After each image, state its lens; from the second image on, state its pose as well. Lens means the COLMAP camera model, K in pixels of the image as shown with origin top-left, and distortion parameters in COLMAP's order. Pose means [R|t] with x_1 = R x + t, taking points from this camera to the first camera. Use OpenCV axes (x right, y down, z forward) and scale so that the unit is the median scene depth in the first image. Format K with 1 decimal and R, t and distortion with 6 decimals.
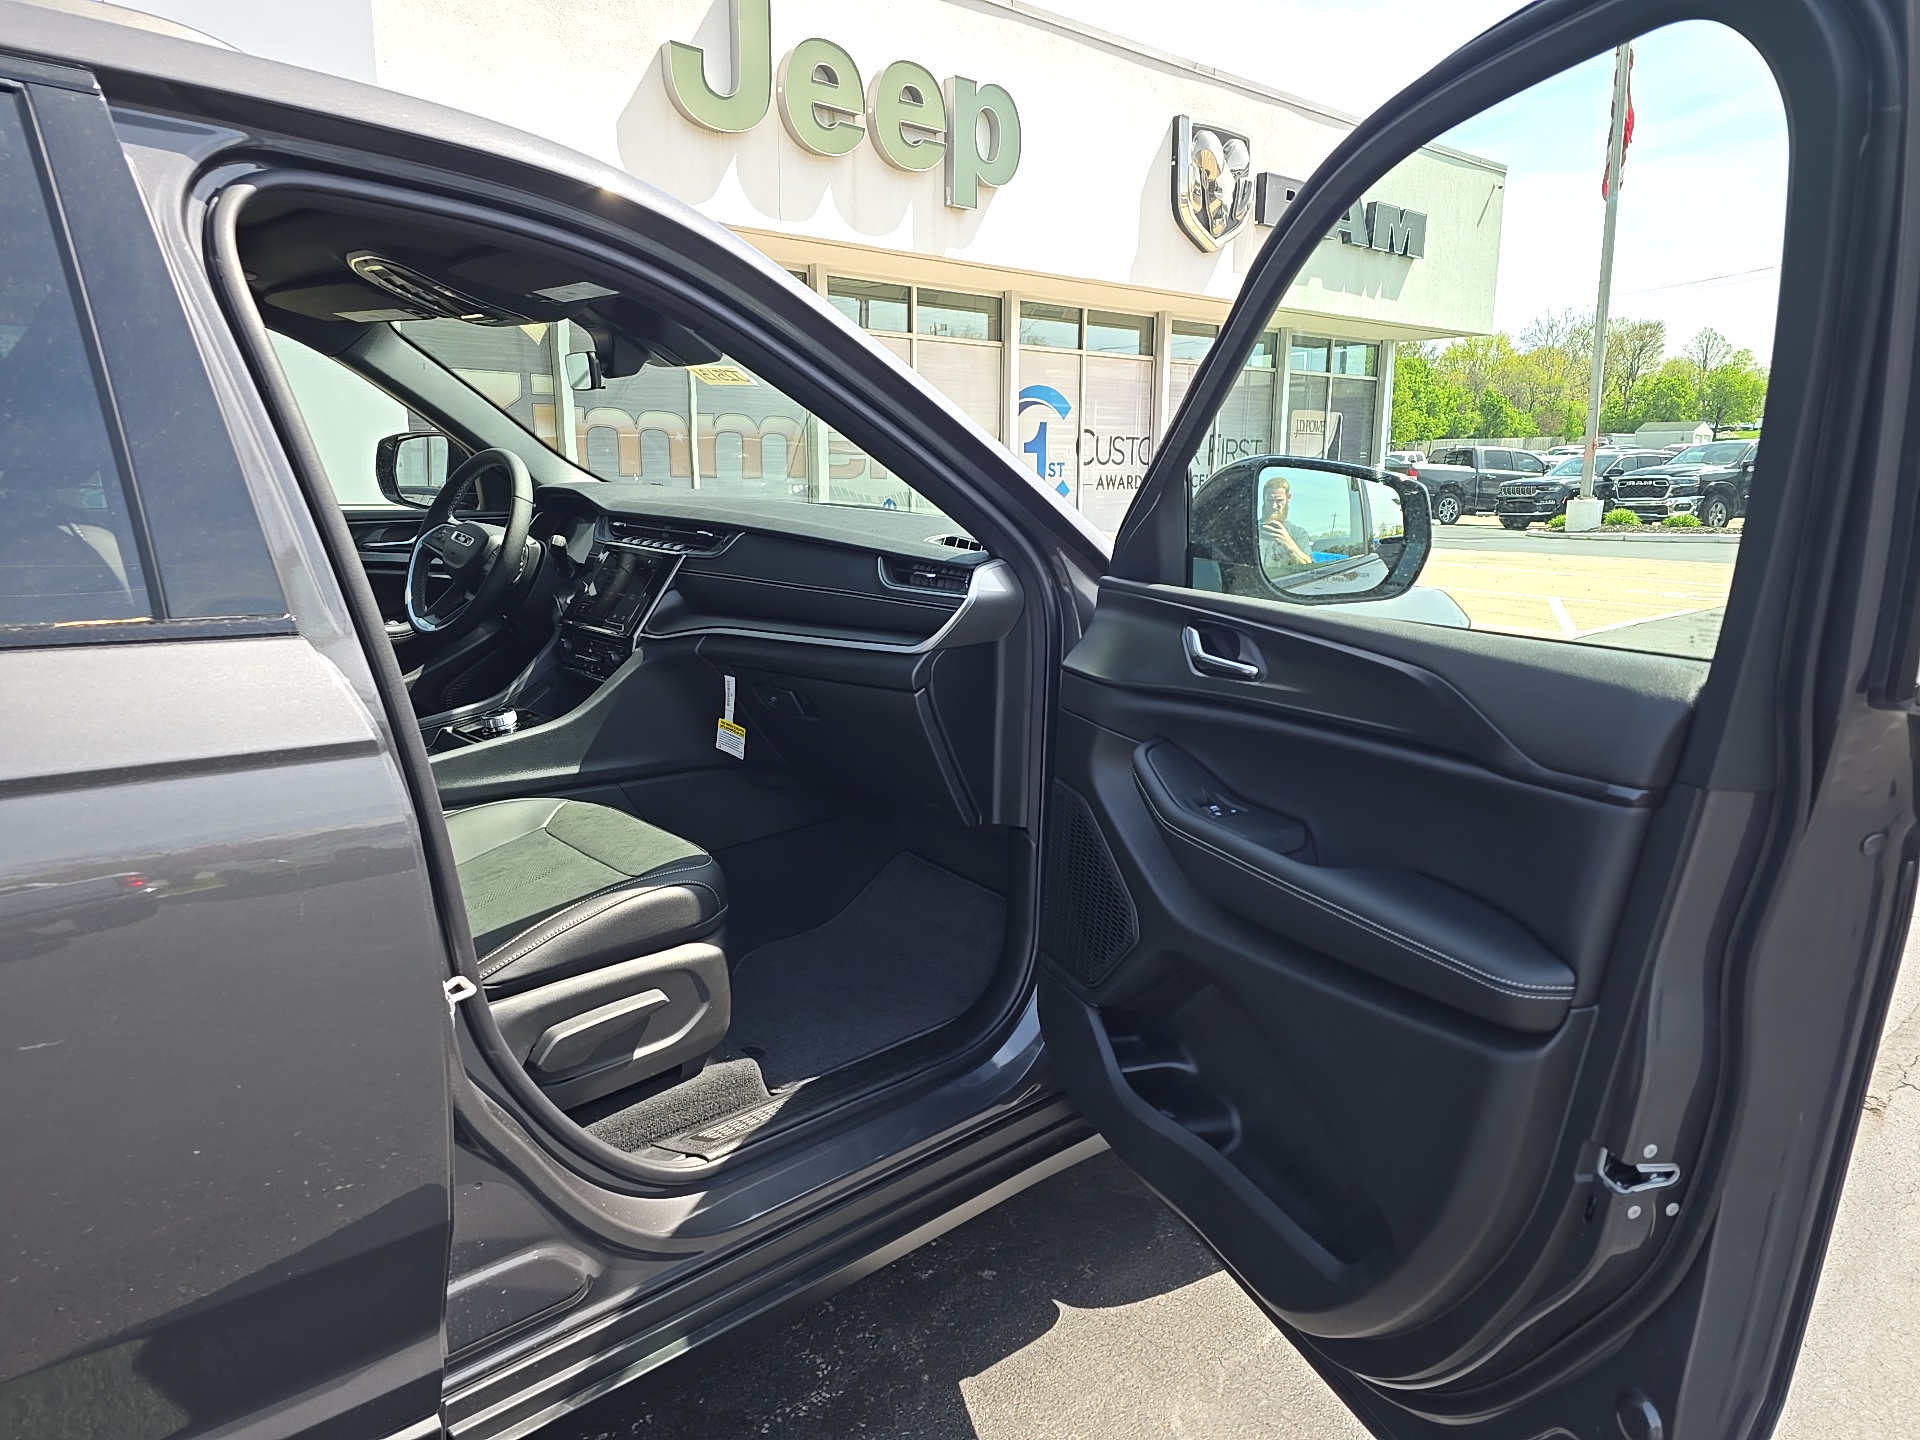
lens RADIAL K [[1290.7, 0, 965.3], [0, 1290.7, 719.0], [0, 0, 1]] dist [0.050737, -0.044970]
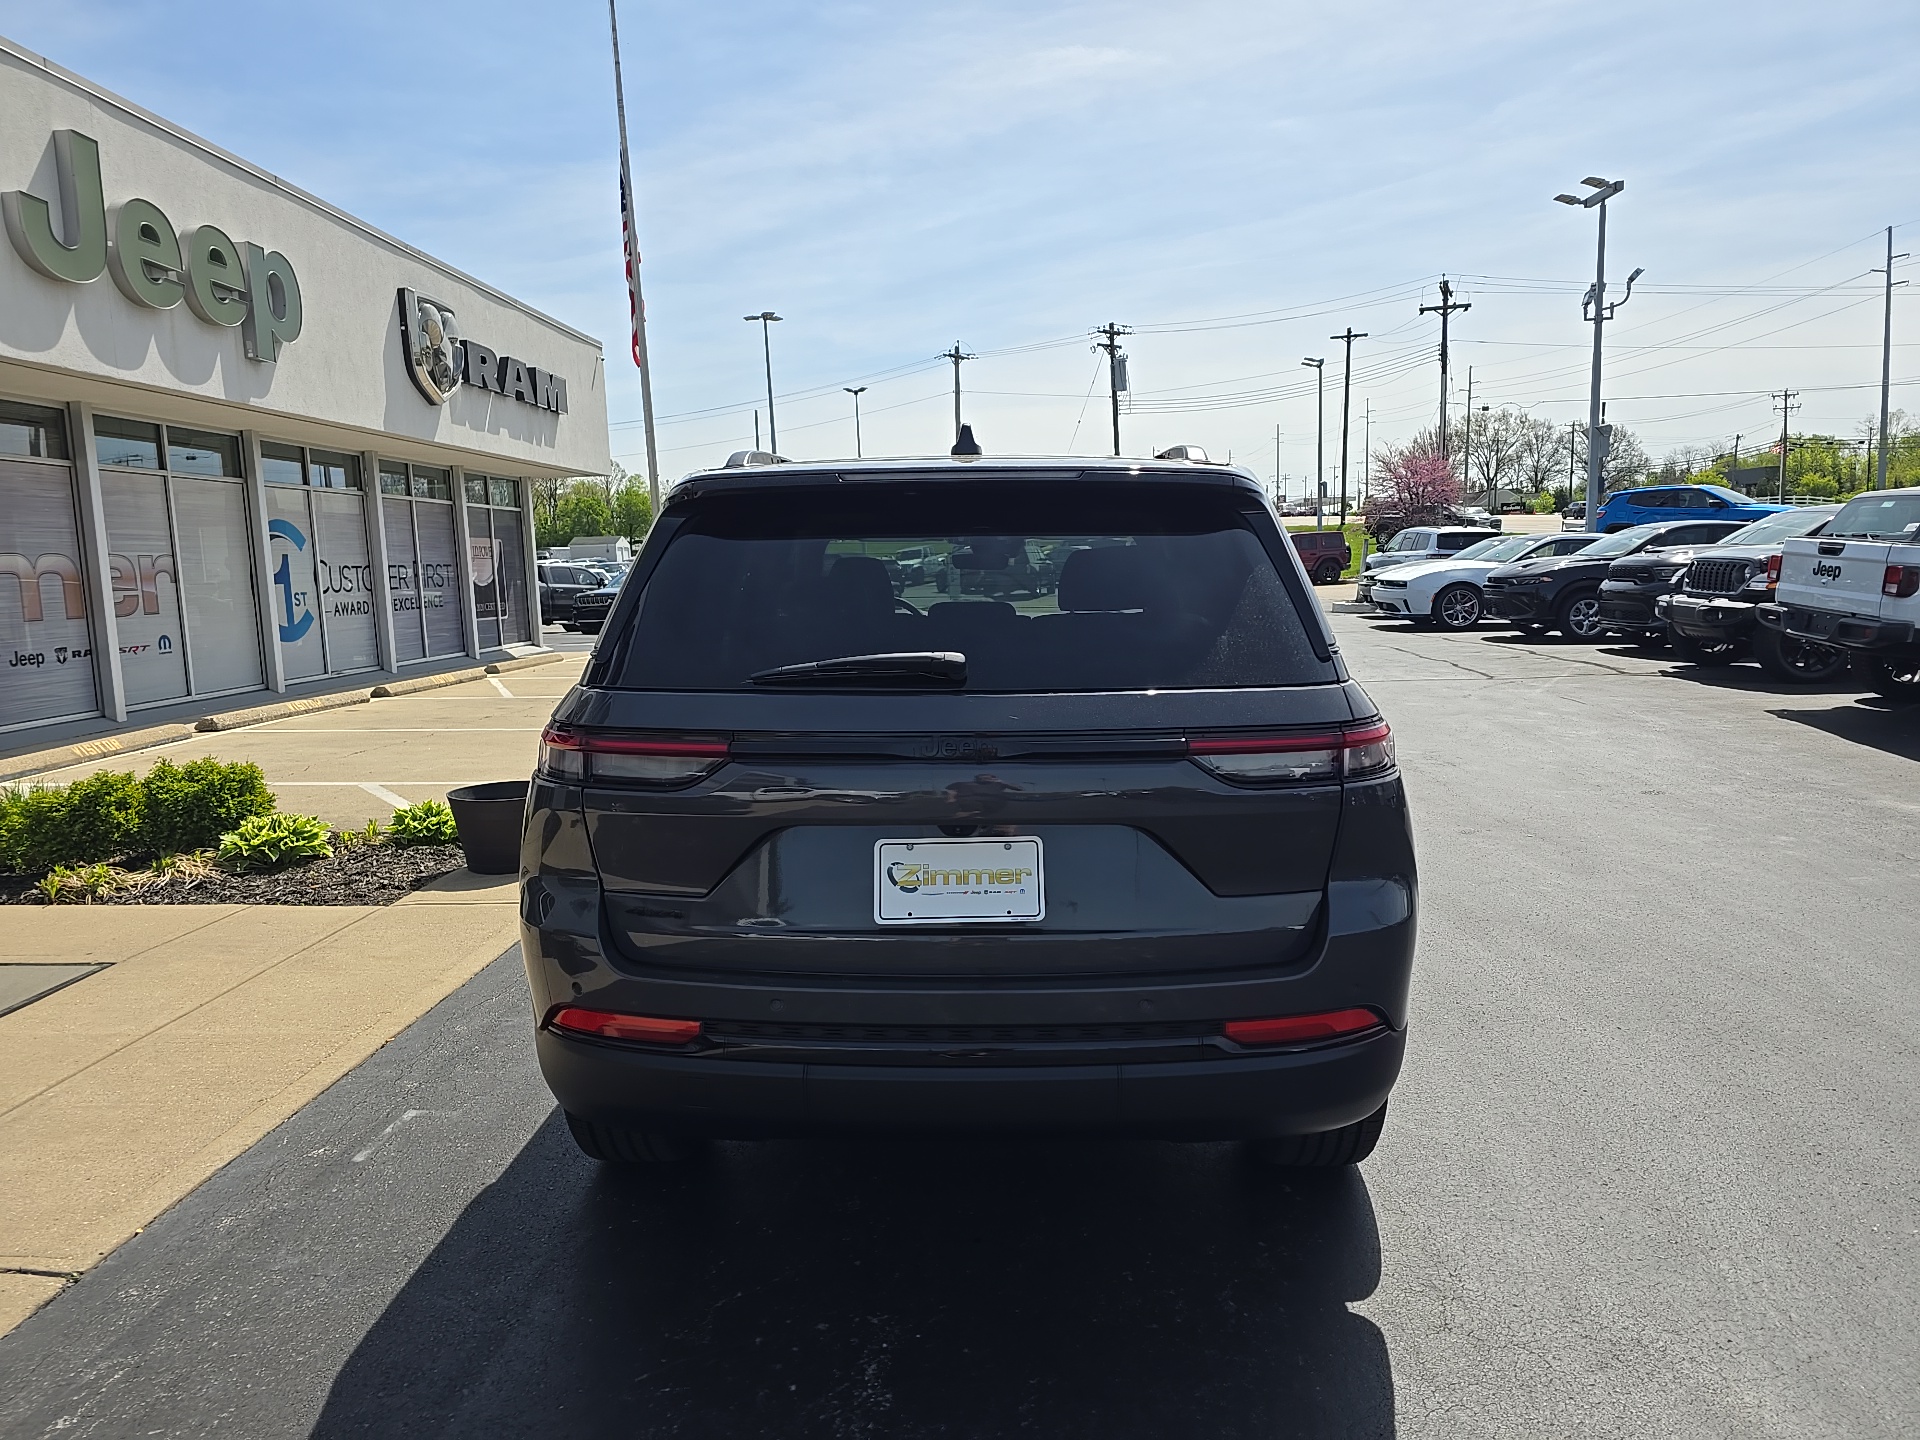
lens RADIAL K [[1292.2, 0, 964.5], [0, 1292.2, 726.2], [0, 0, 1]] dist [0.047604, -0.043832]
pose [[0.712540, -0.119044, 0.691459, -0.302449], [0.173827, 0.984730, -0.009592, 0.008661], [-0.679758, 0.127029, 0.722352, -0.101403]]
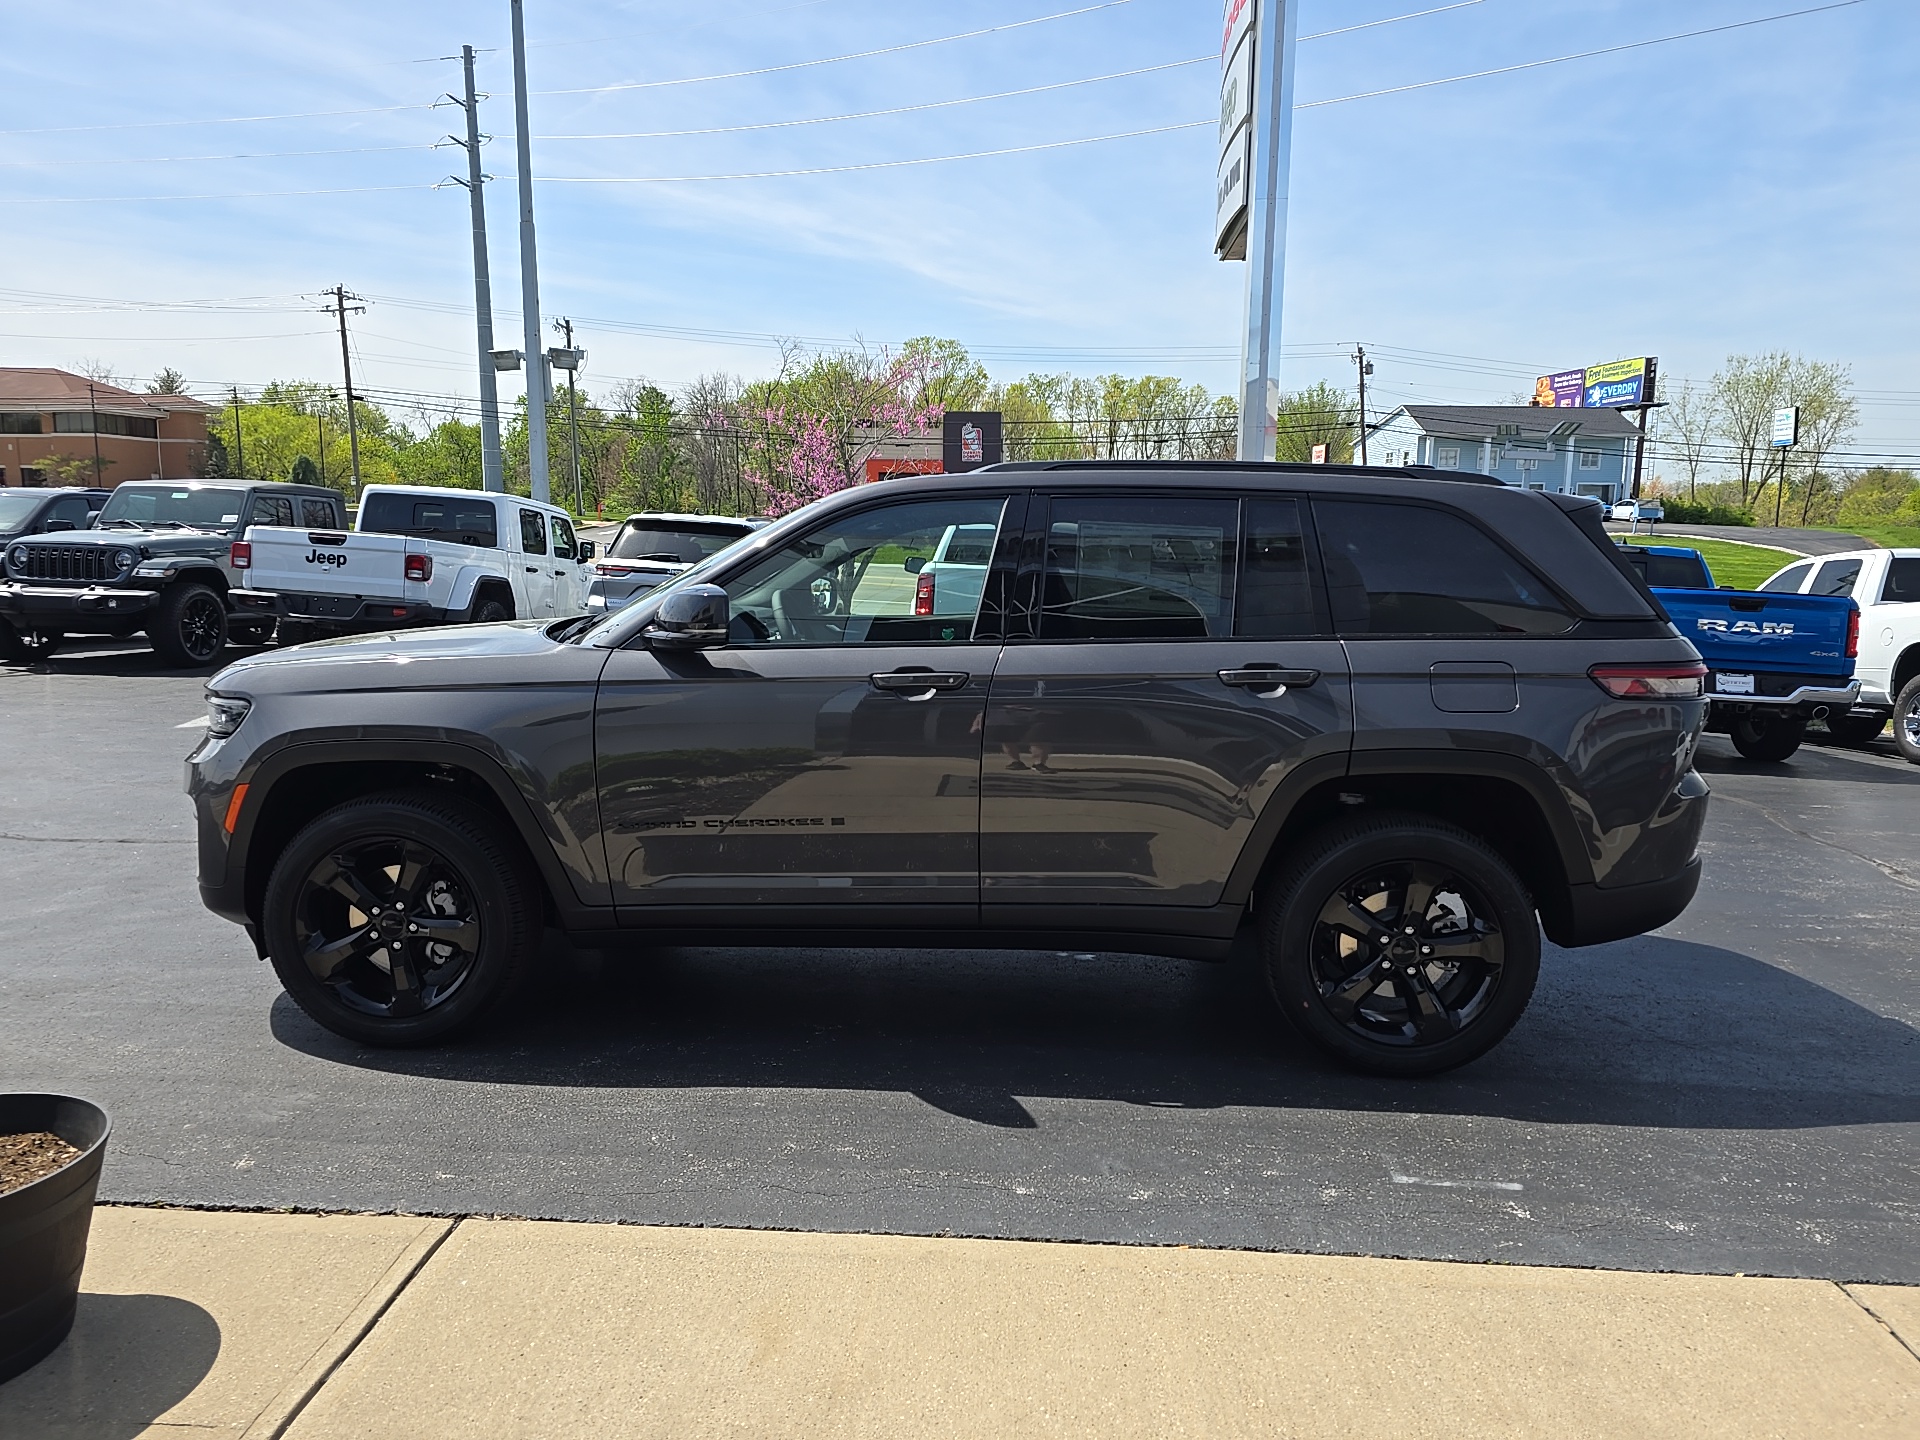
lens RADIAL K [[1292.2, 0, 964.5], [0, 1292.2, 726.2], [0, 0, 1]] dist [0.047604, -0.043832]
pose [[-0.683870, -0.129698, 0.717984, -0.311235], [0.125656, 0.948432, 0.291012, -0.083471], [-0.718702, 0.289233, -0.632306, 0.326885]]
